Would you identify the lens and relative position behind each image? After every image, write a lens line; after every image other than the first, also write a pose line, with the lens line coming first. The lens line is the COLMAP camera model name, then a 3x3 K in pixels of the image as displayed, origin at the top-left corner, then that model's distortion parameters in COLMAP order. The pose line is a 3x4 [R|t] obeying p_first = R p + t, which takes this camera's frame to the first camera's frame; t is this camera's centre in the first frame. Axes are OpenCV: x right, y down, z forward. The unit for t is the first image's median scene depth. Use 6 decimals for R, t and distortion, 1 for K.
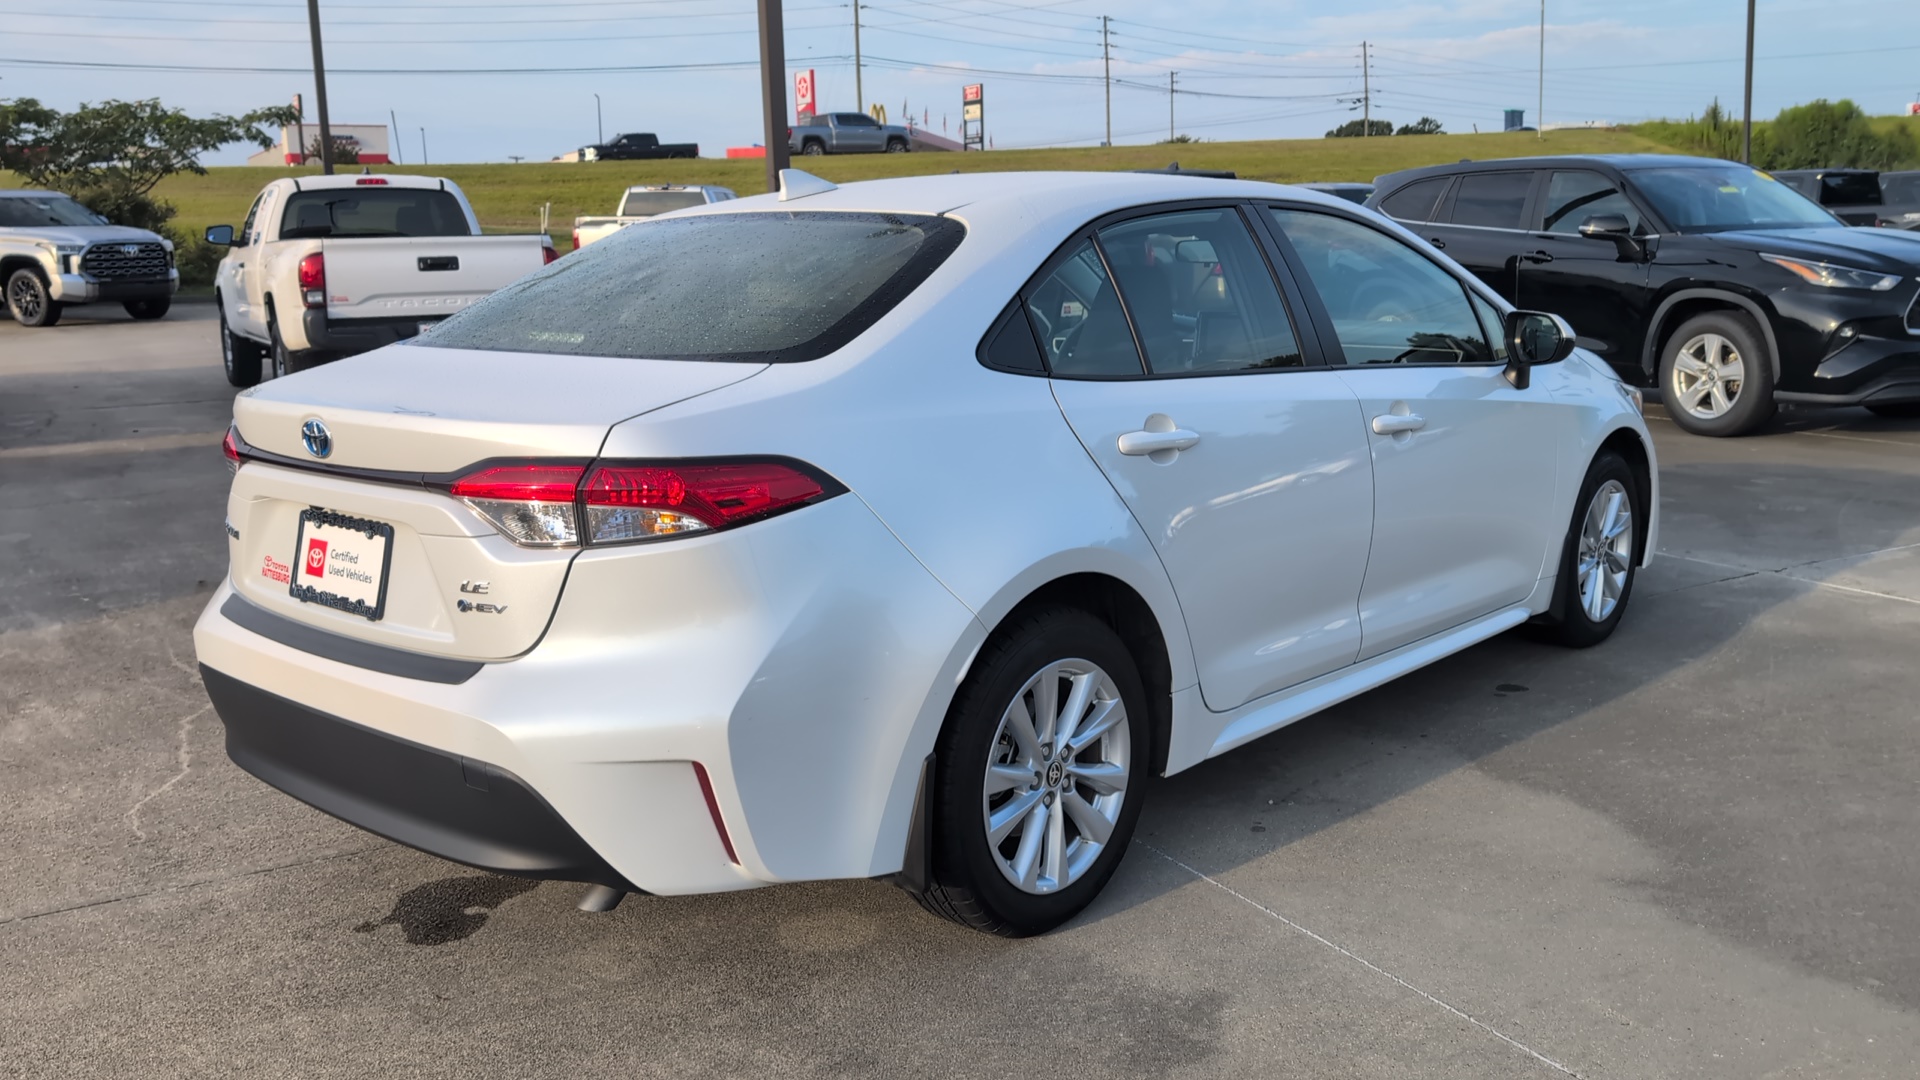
lens RADIAL K [[1617.0, 0, 960.0], [0, 1617.0, 540.0], [0, 0, 1]] dist [0.011749, -0.007667]
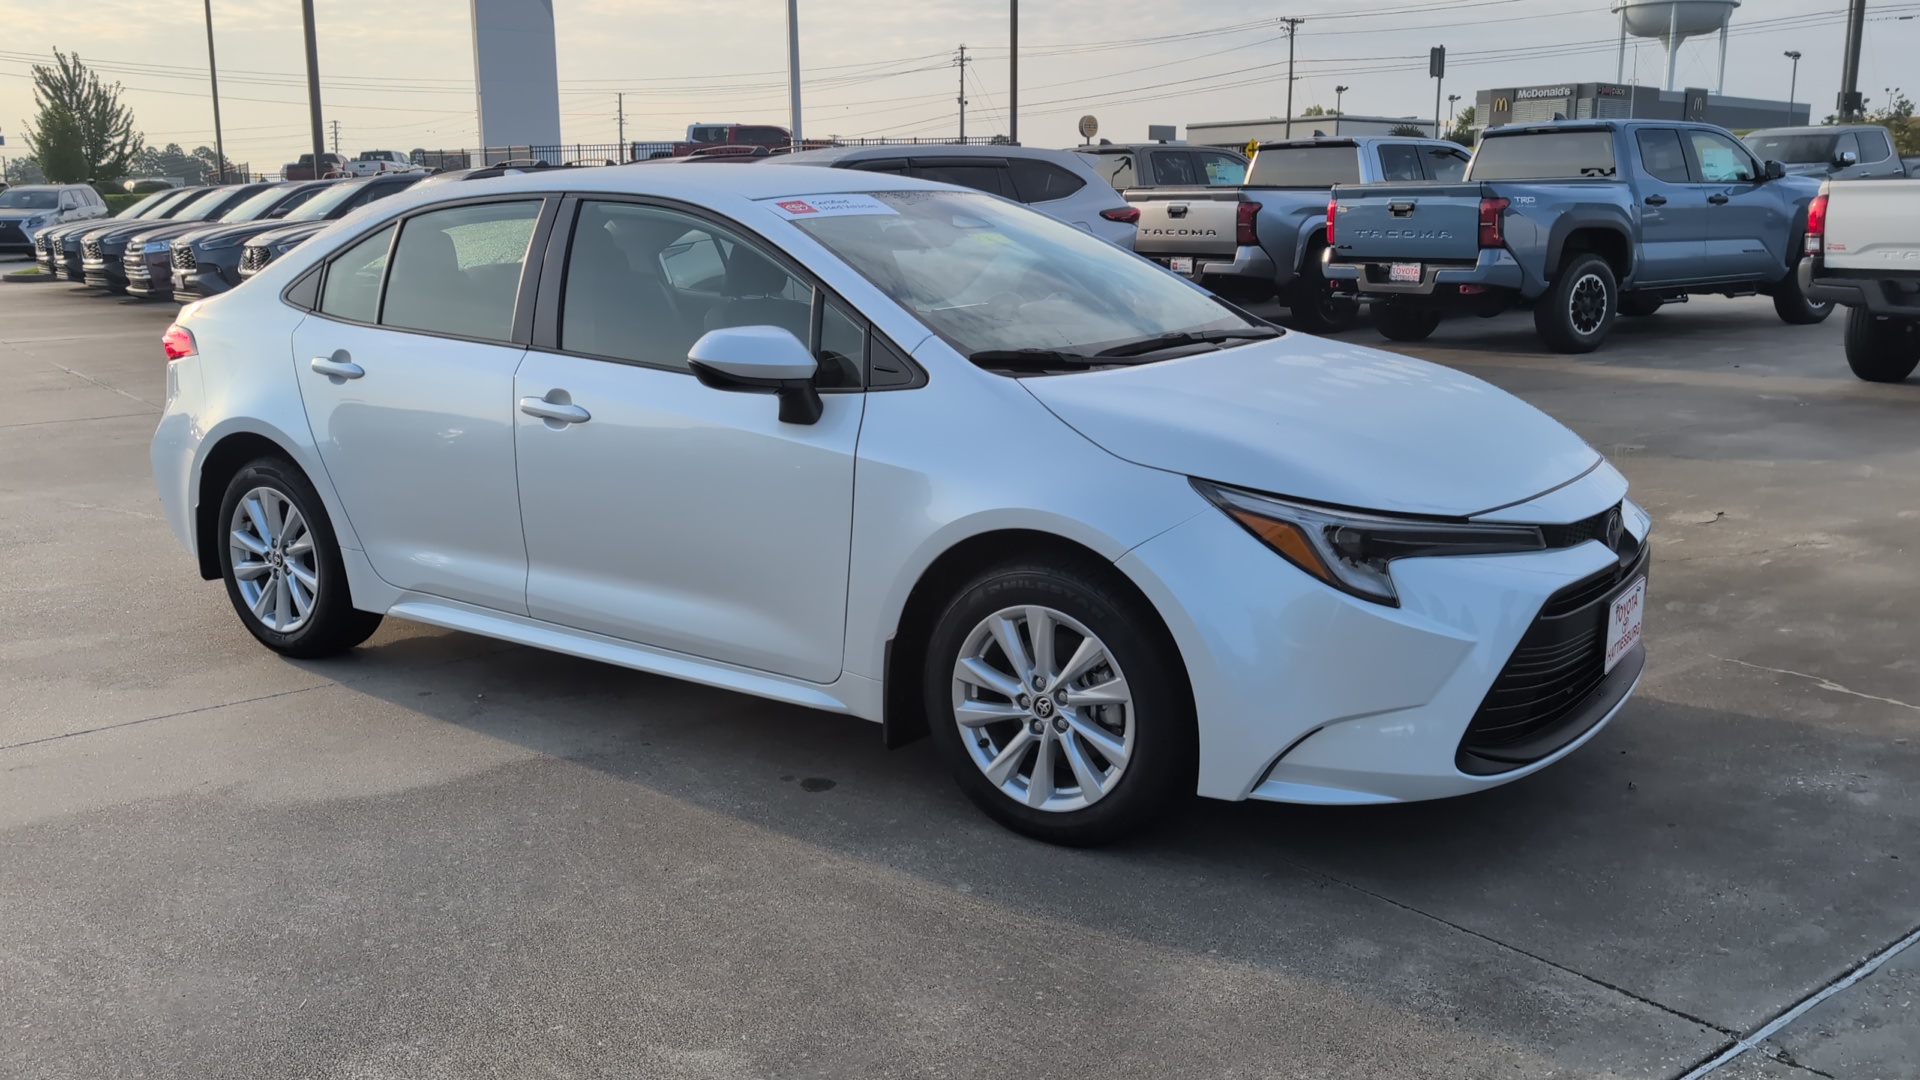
lens RADIAL K [[1617.0, 0, 960.0], [0, 1617.0, 540.0], [0, 0, 1]] dist [0.011749, -0.007667]
pose [[0.126913, 0.224984, -0.966062, 1.251384], [-0.173730, 0.963924, 0.201663, -0.231782], [0.976581, 0.142240, 0.161421, 1.033804]]
